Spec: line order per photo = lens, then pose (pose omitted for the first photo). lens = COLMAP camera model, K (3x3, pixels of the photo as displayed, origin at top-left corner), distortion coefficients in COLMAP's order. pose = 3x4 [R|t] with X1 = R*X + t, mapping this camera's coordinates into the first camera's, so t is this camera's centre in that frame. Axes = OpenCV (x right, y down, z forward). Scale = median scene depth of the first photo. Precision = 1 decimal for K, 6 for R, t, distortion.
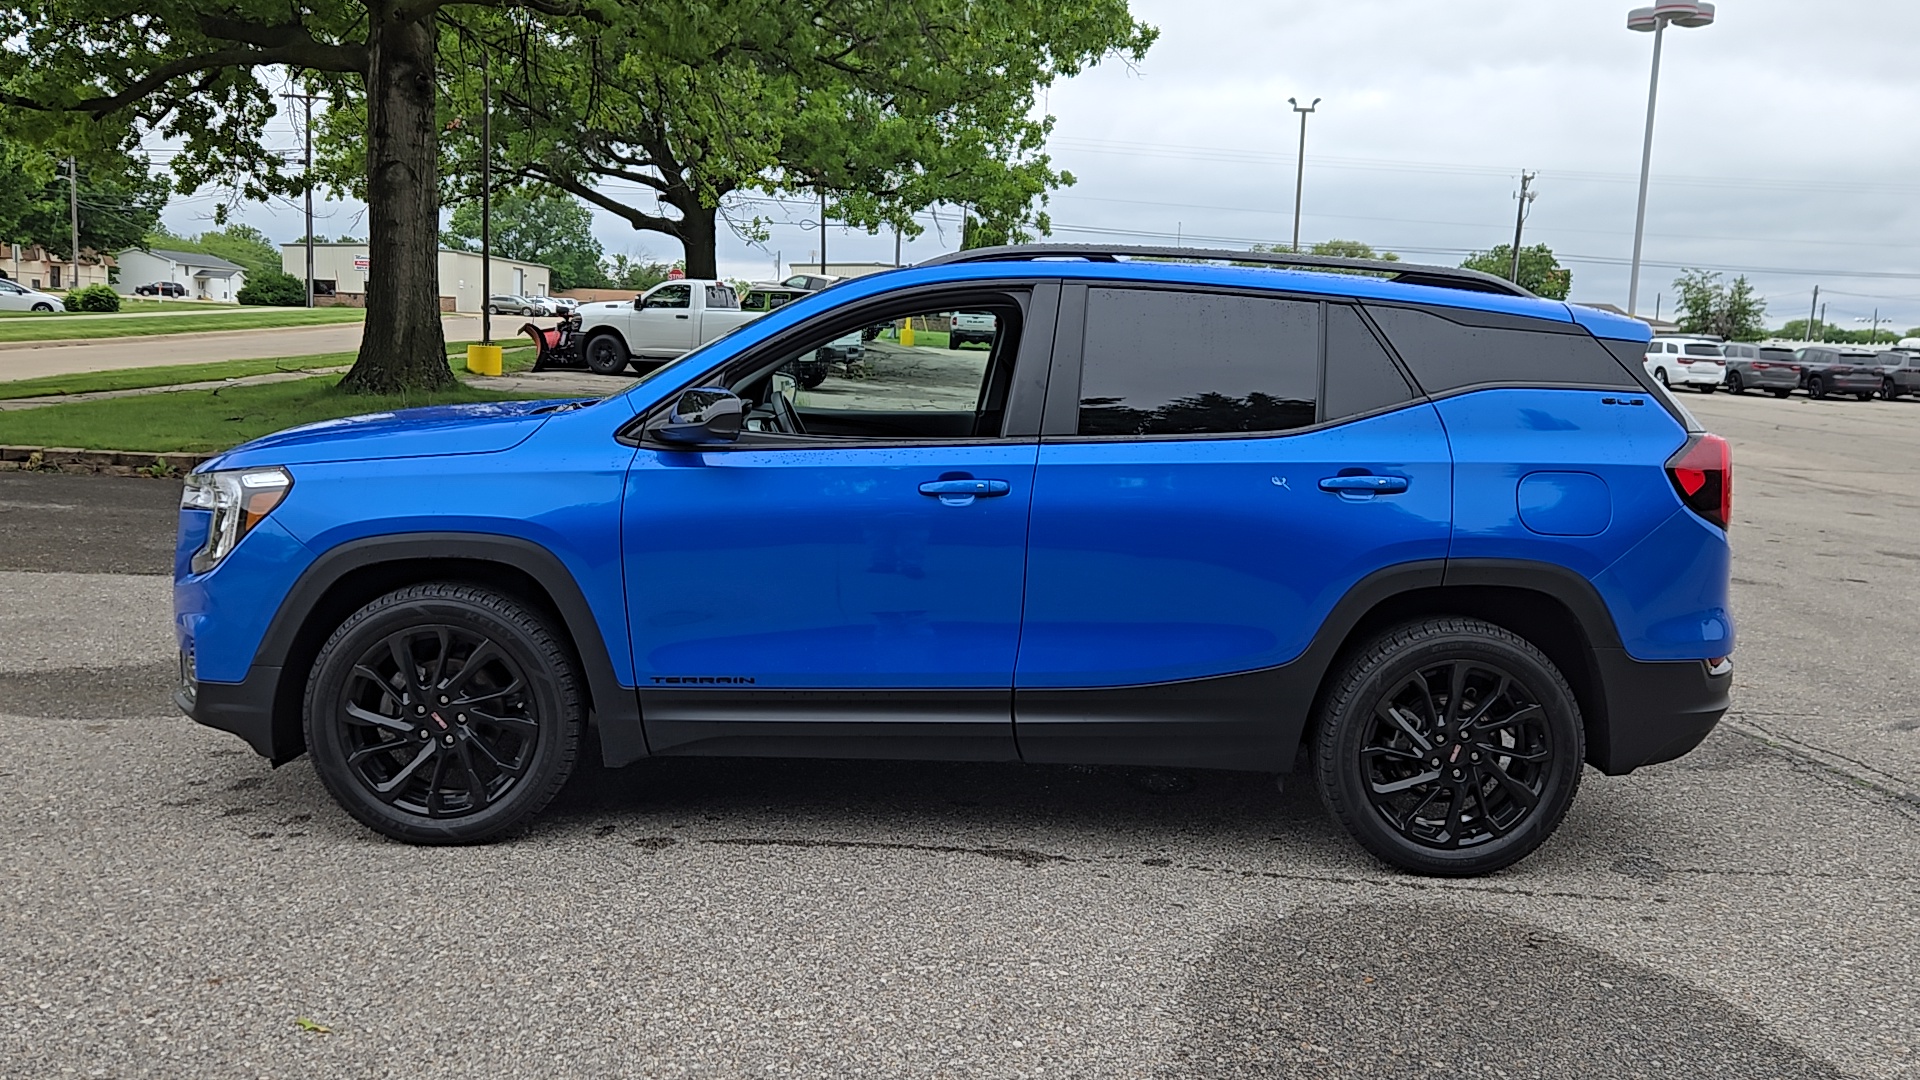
lens RADIAL K [[1599.2, 0, 957.9], [0, 1599.2, 541.4], [0, 0, 1]] dist [0.012717, -0.001005]
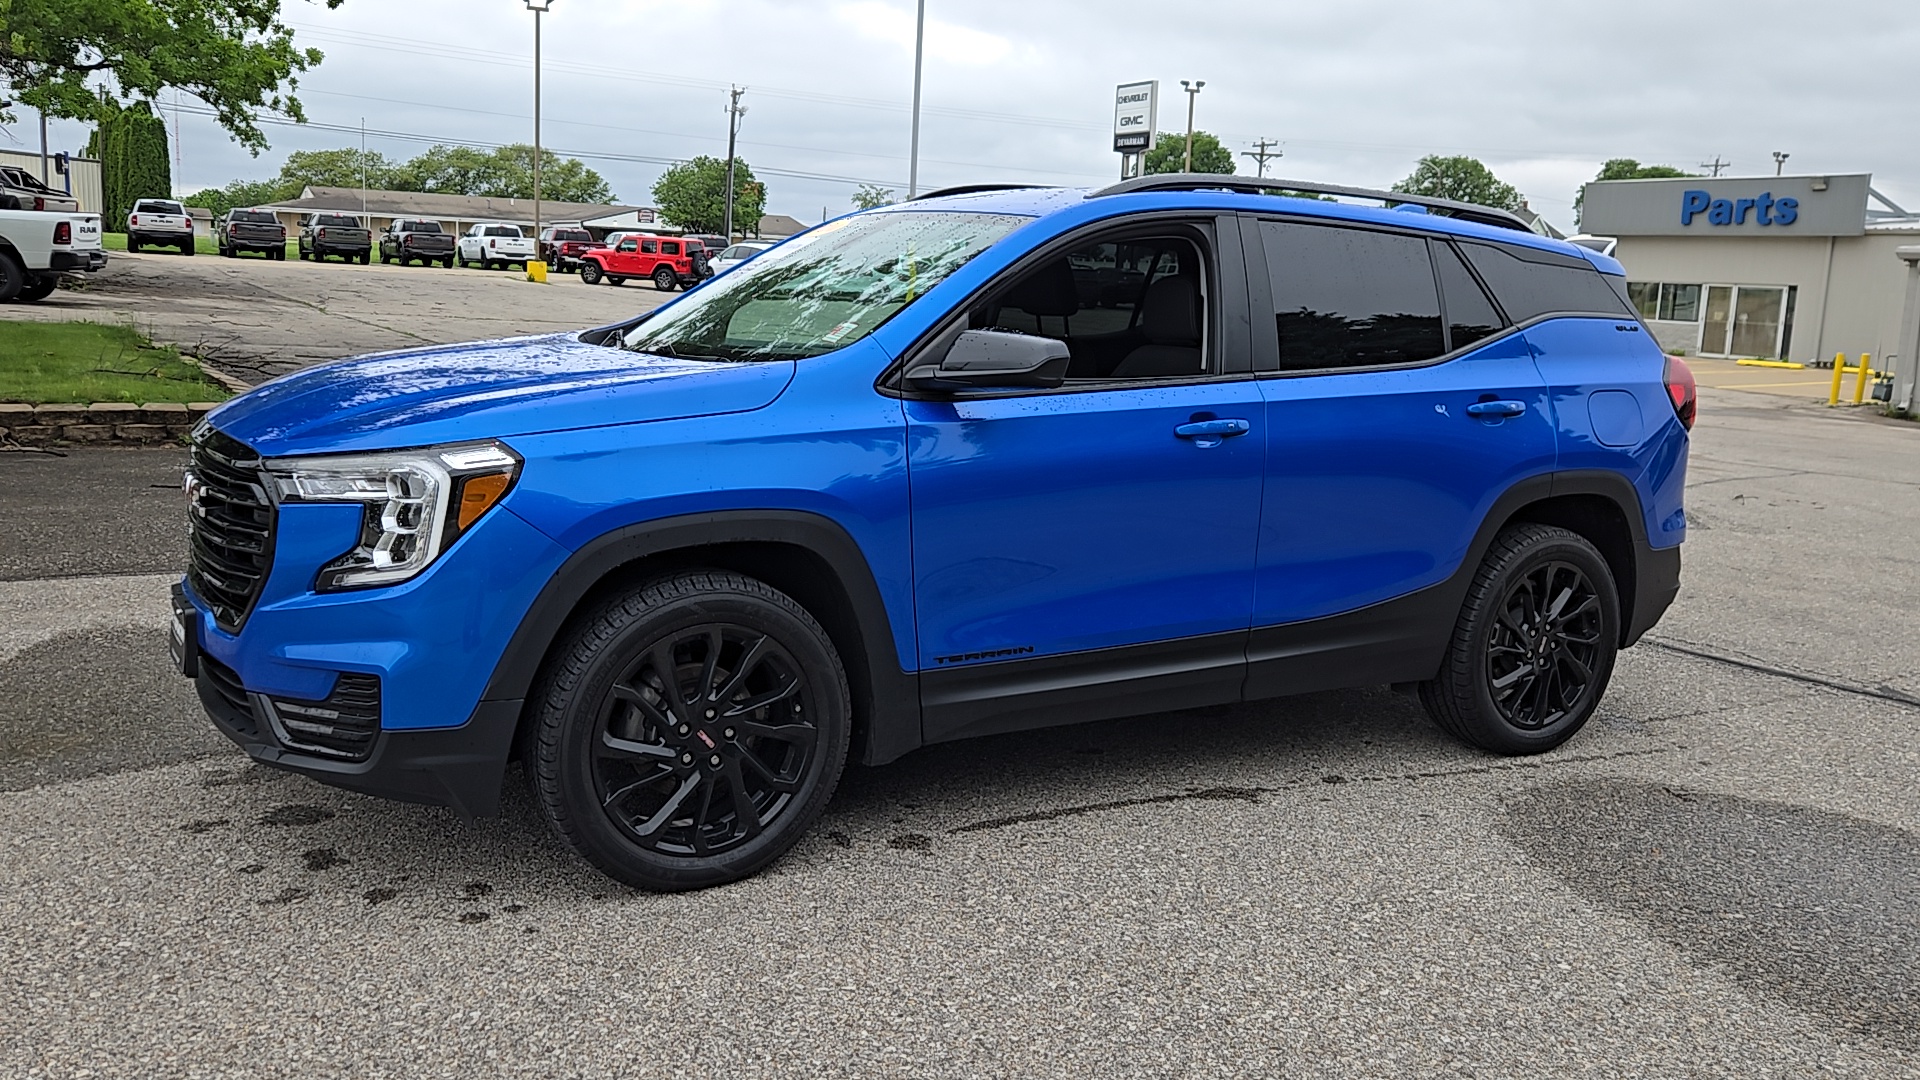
lens RADIAL K [[1599.2, 0, 965.2], [0, 1599.2, 539.3], [0, 0, 1]] dist [0.012717, -0.001005]
pose [[0.874052, -0.077606, 0.479594, -0.565162], [0.050583, 0.996331, 0.069035, -0.038832], [-0.483192, -0.036081, 0.874771, 0.207765]]
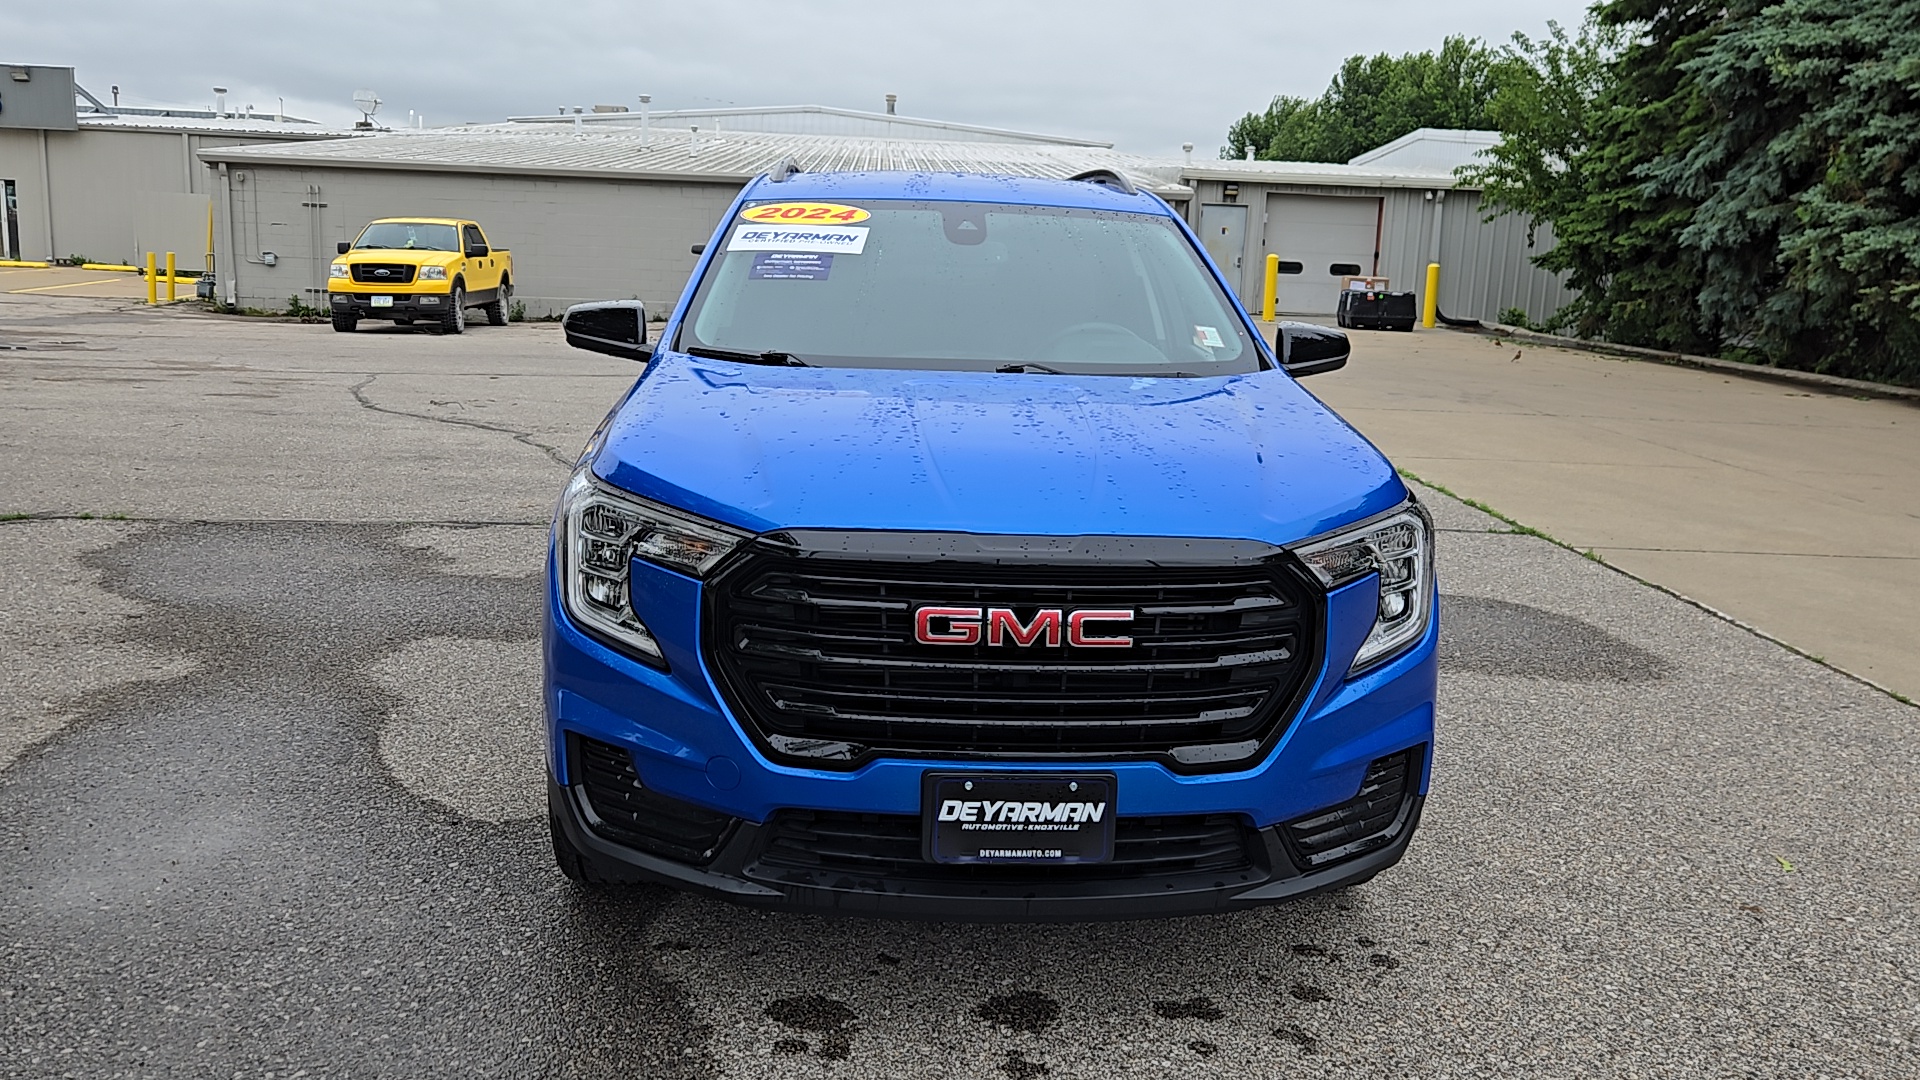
lens RADIAL K [[1599.2, 0, 950.7], [0, 1599.2, 536.6], [0, 0, 1]] dist [0.012717, -0.001005]
pose [[-0.028255, -0.221936, 0.974652, -1.097605], [0.095893, 0.969942, 0.223644, -0.200215], [-0.994991, 0.099781, -0.006123, 1.153600]]
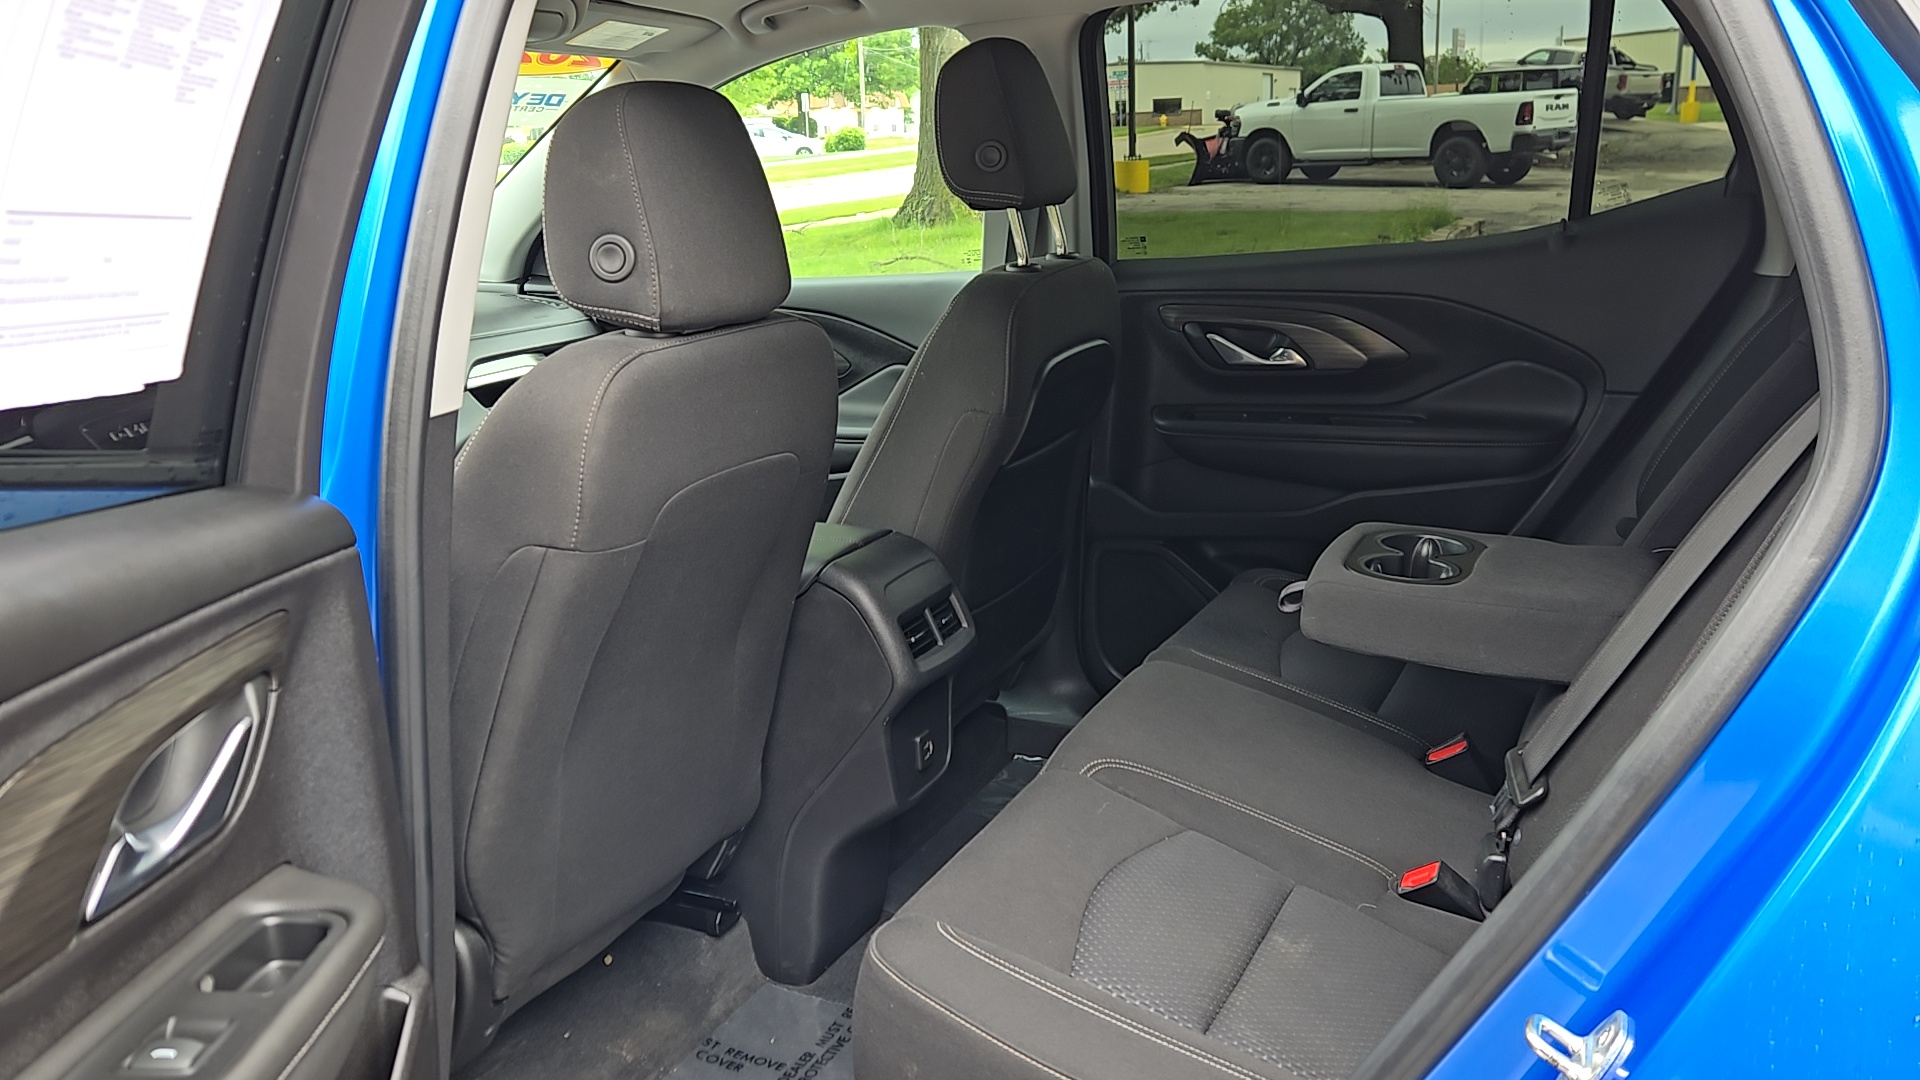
lens RADIAL K [[1599.2, 0, 963.5], [0, 1599.2, 526.7], [0, 0, 1]] dist [0.012717, -0.001005]
pose [[0.891048, 0.034098, -0.452626, 0.265430], [0.015648, 0.994274, 0.105708, -0.078541], [0.453638, -0.101274, 0.885413, 0.794136]]
